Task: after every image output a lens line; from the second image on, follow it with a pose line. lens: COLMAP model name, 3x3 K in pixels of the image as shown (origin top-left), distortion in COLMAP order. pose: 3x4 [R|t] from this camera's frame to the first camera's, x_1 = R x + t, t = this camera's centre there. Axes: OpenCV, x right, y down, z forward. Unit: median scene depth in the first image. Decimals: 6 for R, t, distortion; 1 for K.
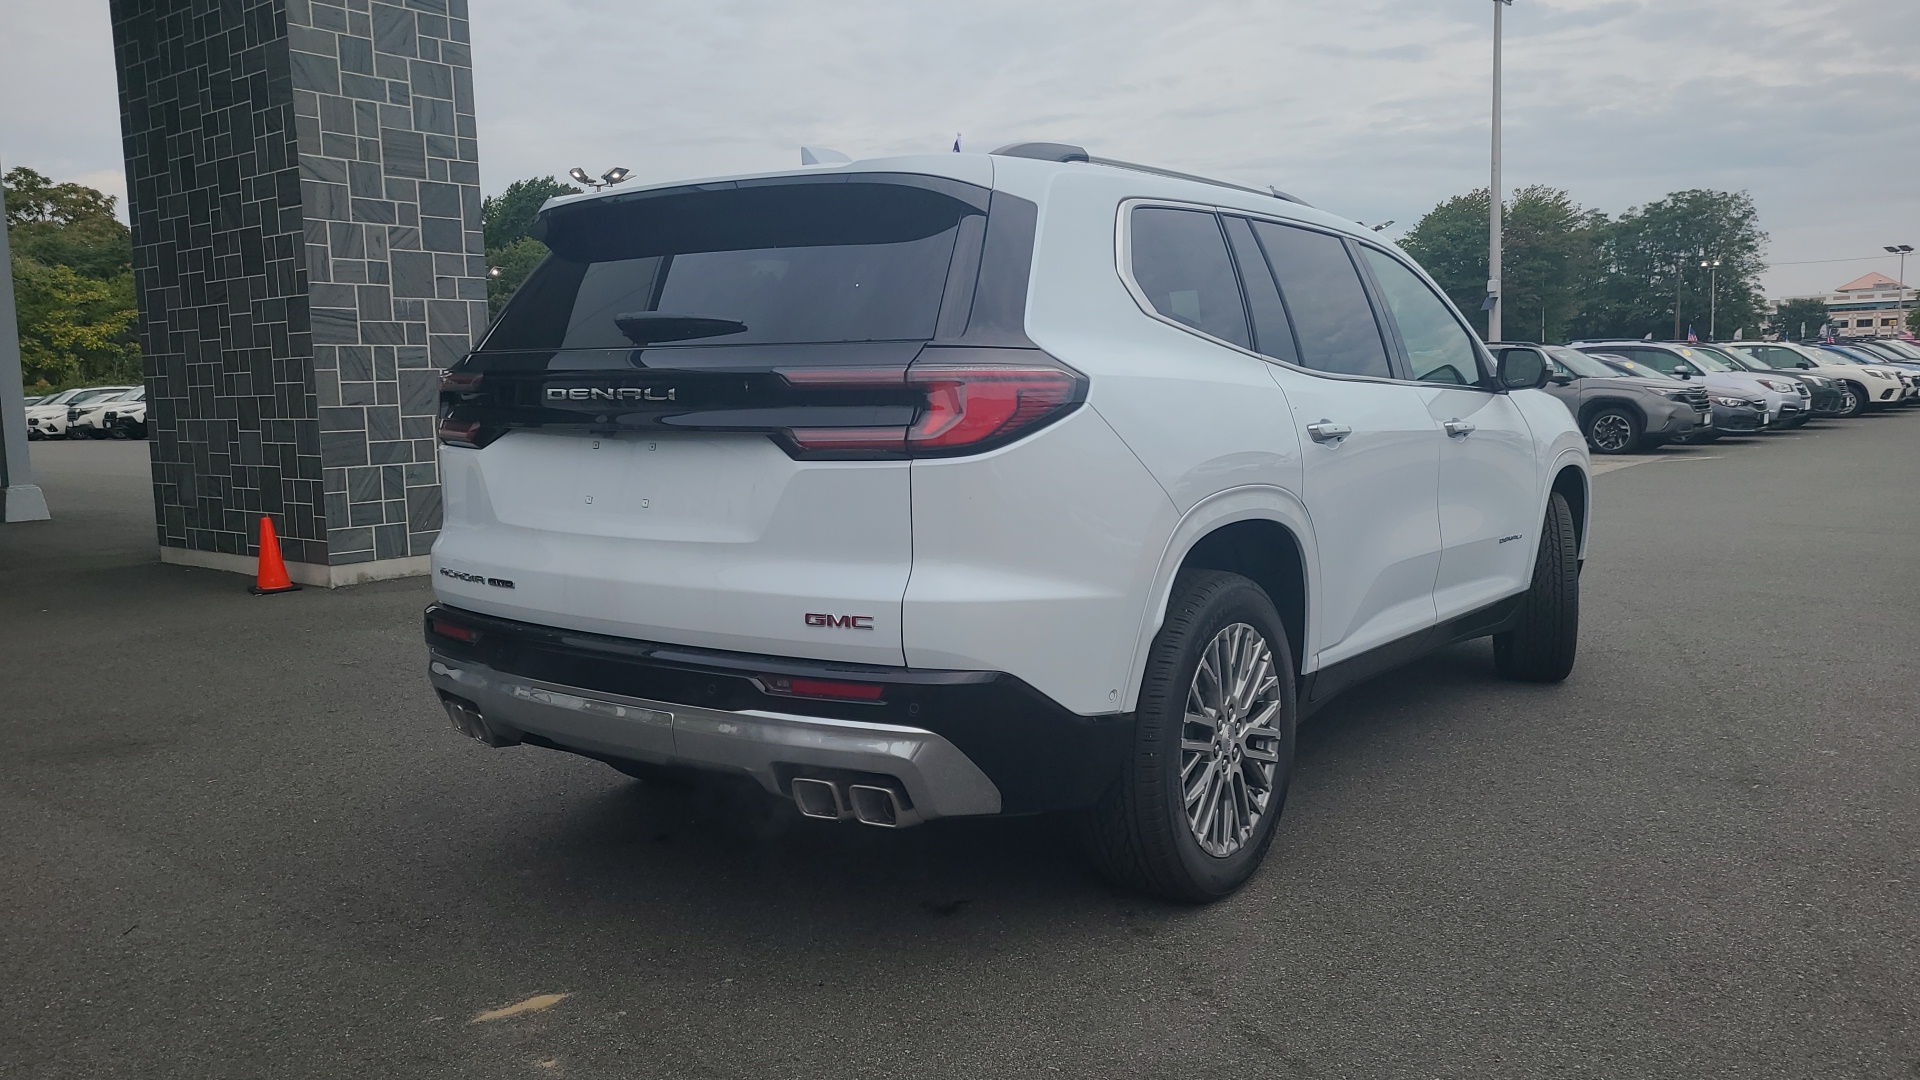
lens RADIAL K [[1449.3, 0, 929.7], [0, 1449.3, 541.2], [0, 0, 1]] dist [0.070820, -0.048656]
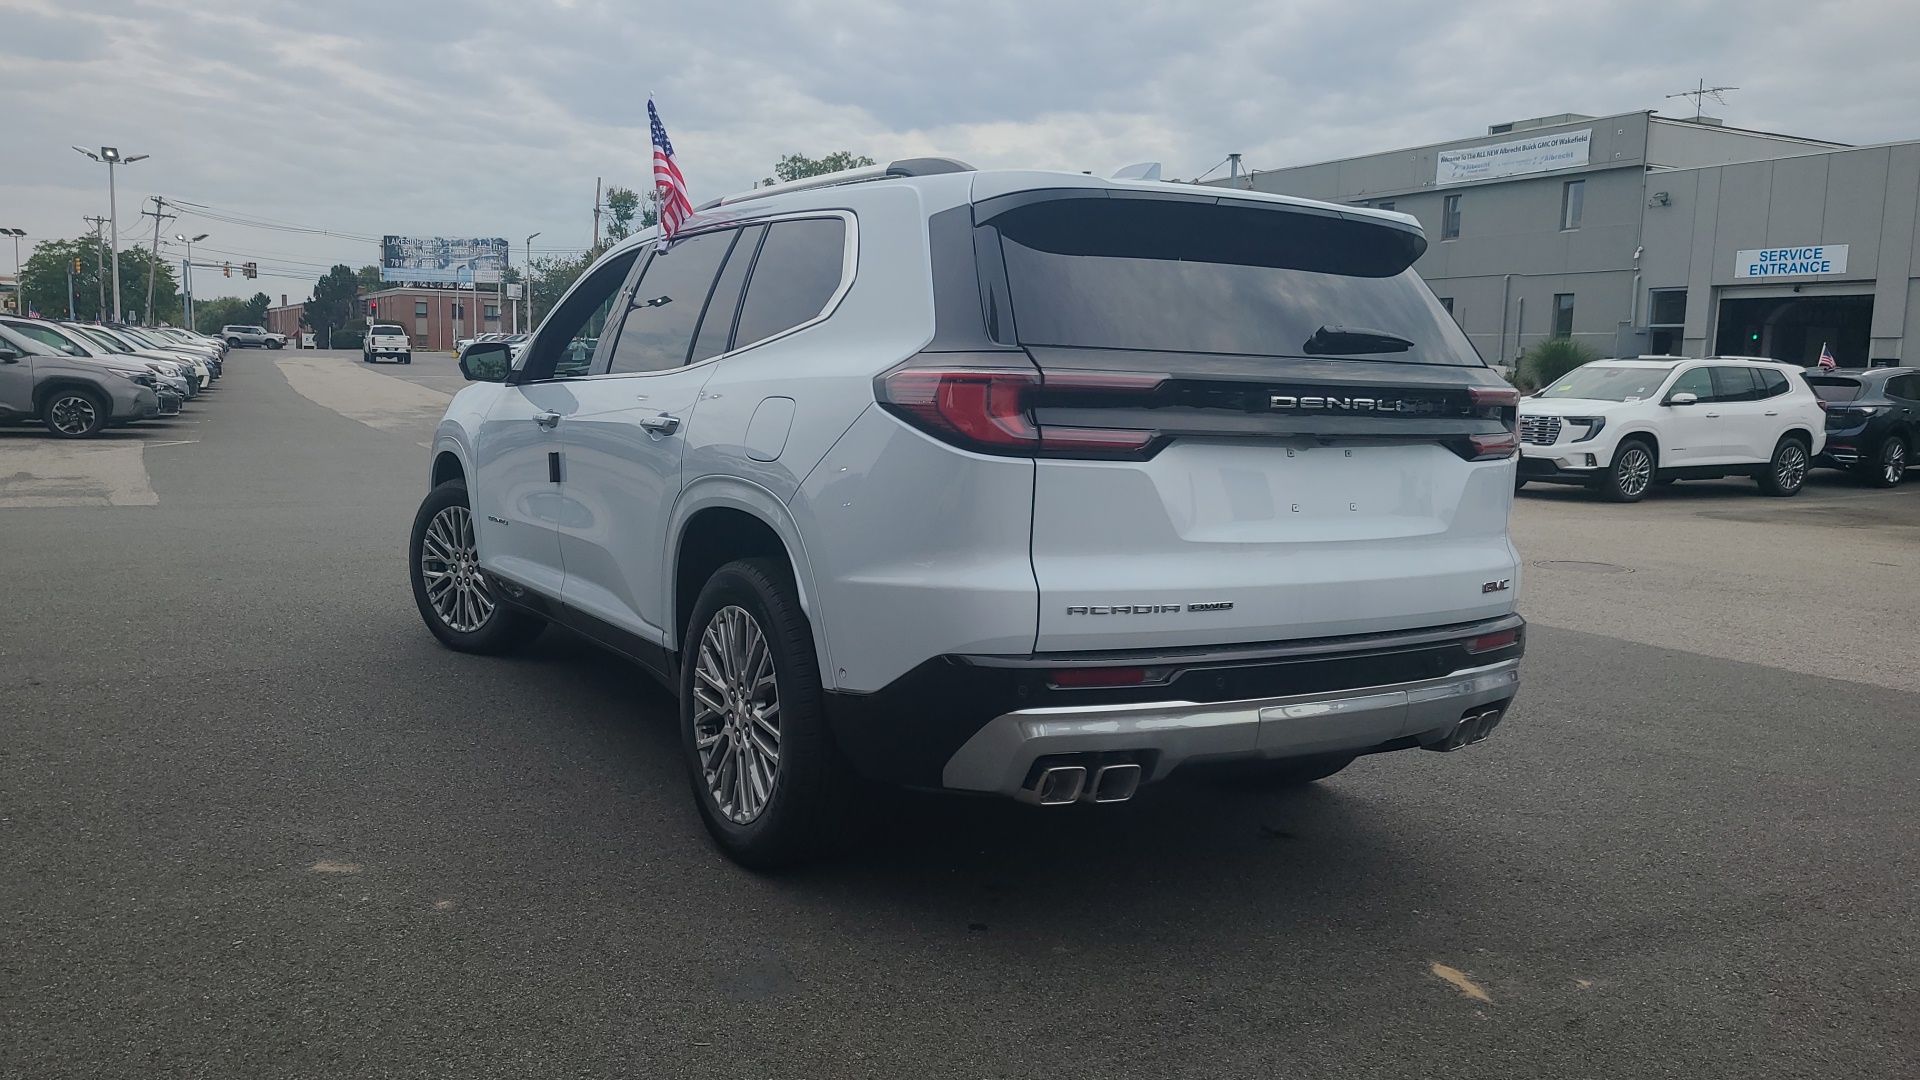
lens RADIAL K [[1449.3, 0, 929.7], [0, 1449.3, 541.2], [0, 0, 1]] dist [0.070820, -0.048656]
pose [[0.362703, -0.077187, 0.928703, -0.275623], [0.063834, 0.996281, 0.057873, -0.017419], [-0.929716, 0.038292, 0.366281, 0.189875]]
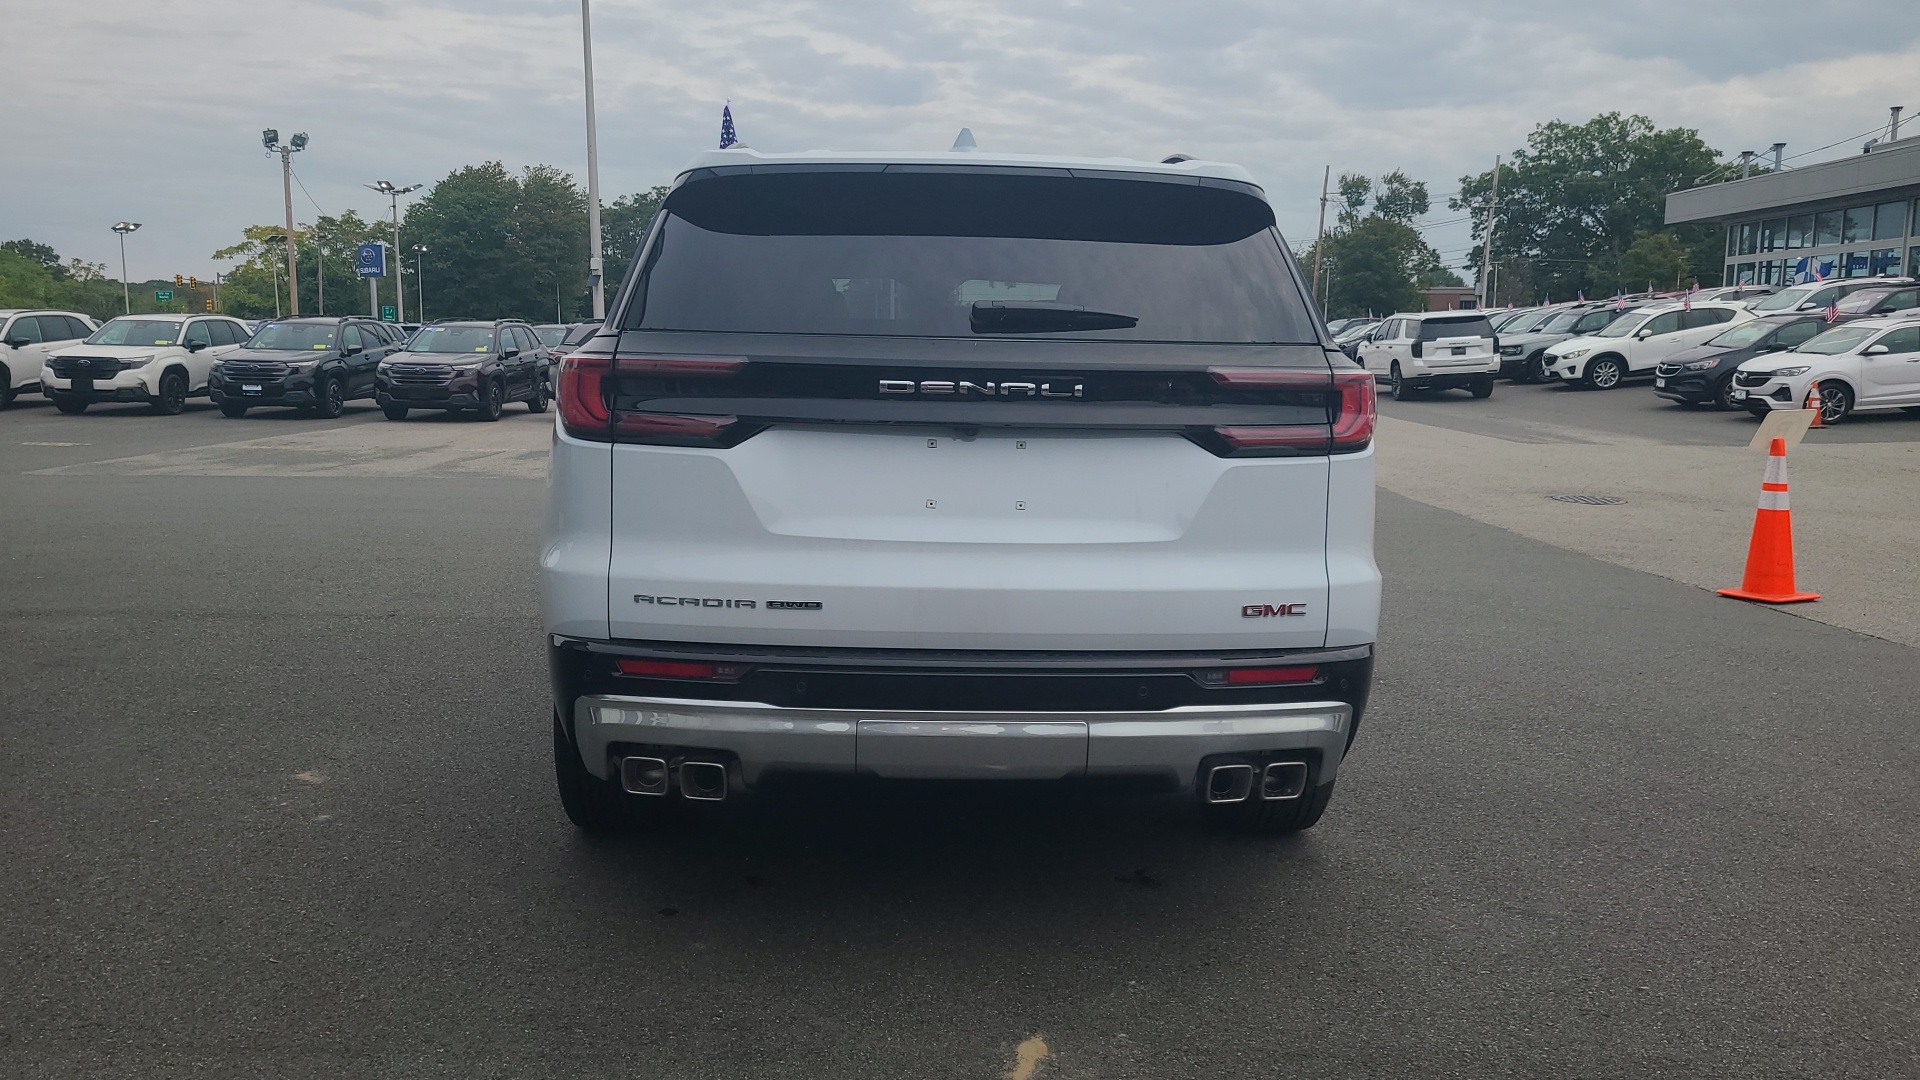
lens RADIAL K [[1459.7, 0, 946.6], [0, 1459.7, 528.5], [0, 0, 1]] dist [0.048517, -0.004426]
pose [[0.769209, -0.048480, 0.637155, -0.176348], [0.040086, 0.998815, 0.027604, -0.008223], [-0.637738, 0.004308, 0.770241, 0.064297]]
